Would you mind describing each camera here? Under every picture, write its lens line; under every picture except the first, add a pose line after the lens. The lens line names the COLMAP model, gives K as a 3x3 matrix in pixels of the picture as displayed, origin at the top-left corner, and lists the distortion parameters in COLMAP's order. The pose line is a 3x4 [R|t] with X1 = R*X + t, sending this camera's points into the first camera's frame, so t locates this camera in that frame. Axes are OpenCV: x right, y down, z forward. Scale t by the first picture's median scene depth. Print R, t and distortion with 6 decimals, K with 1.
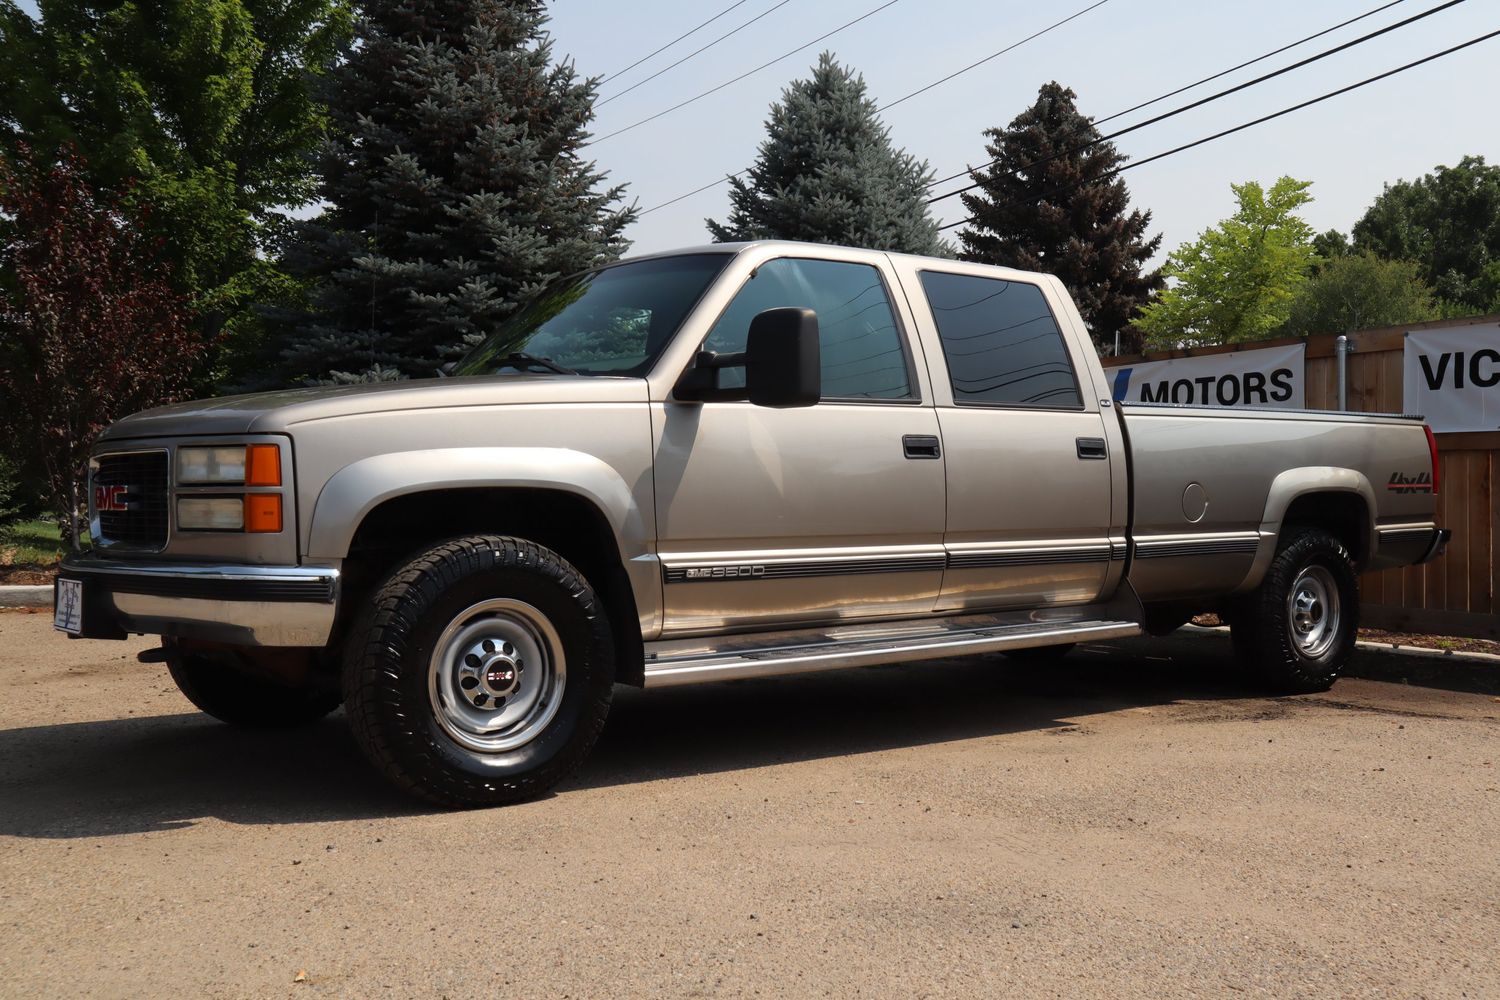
lens RADIAL K [[1466.6, 0, 750.0], [0, 1466.6, 500.0], [0, 0, 1]] dist [-0.041662, 0.129786]
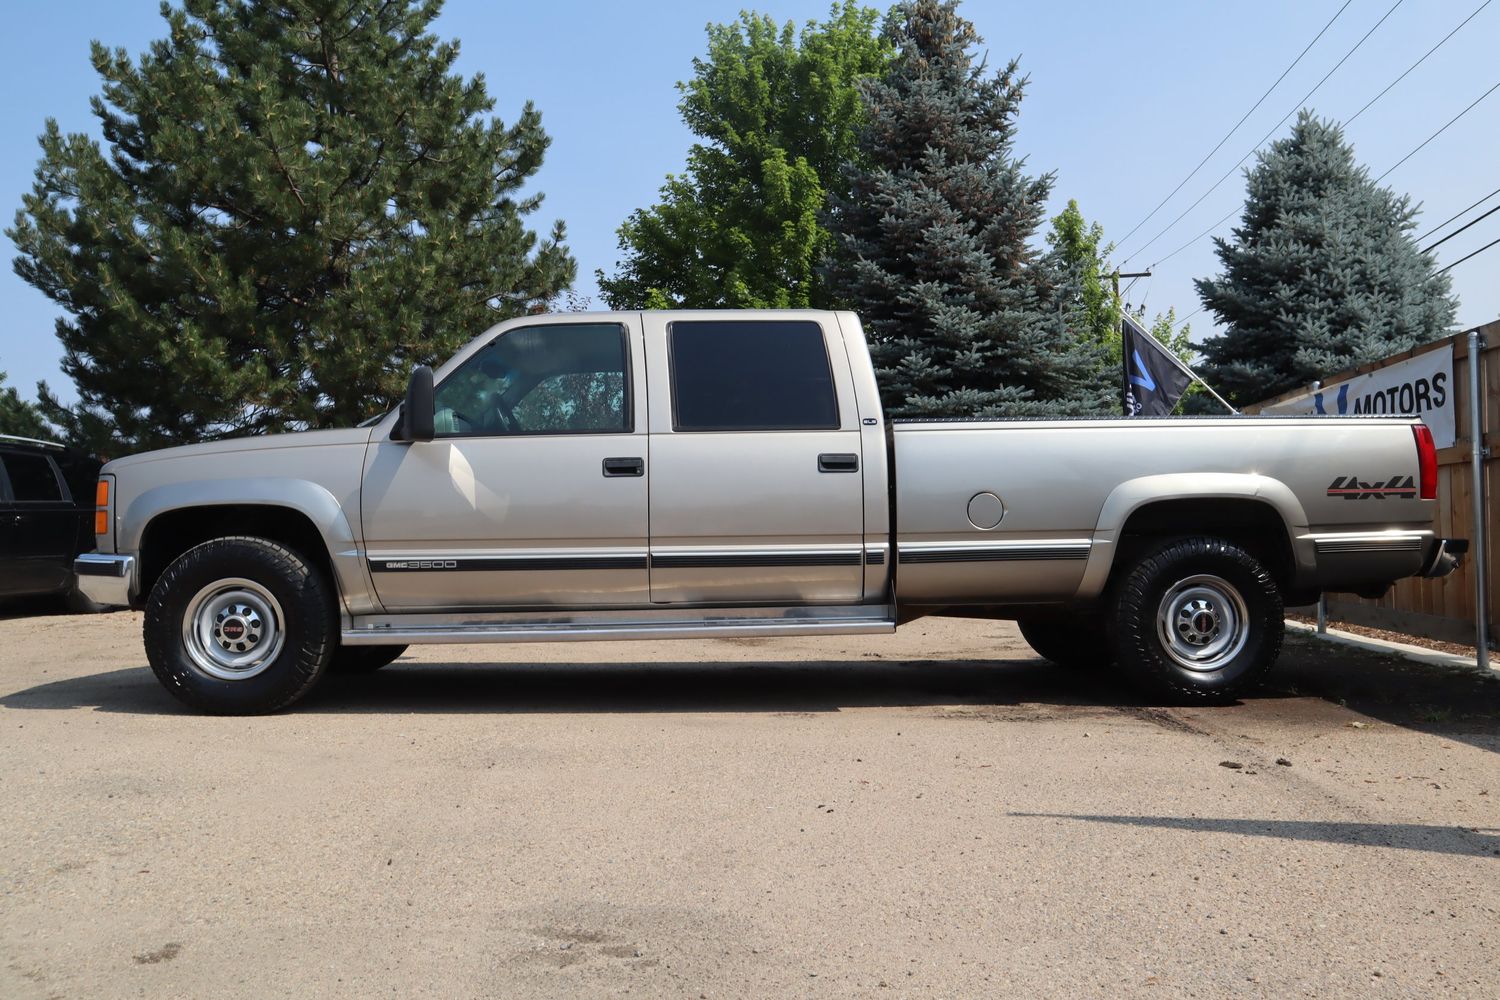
lens RADIAL K [[1202.7, 0, 750.0], [0, 1202.7, 500.0], [0, 0, 1]] dist [-0.035413, -0.001482]
pose [[0.824552, -0.025215, -0.565224, 0.400537], [0.006263, 0.999352, -0.035446, 0.014420], [0.565751, 0.025687, 0.824176, 0.122321]]
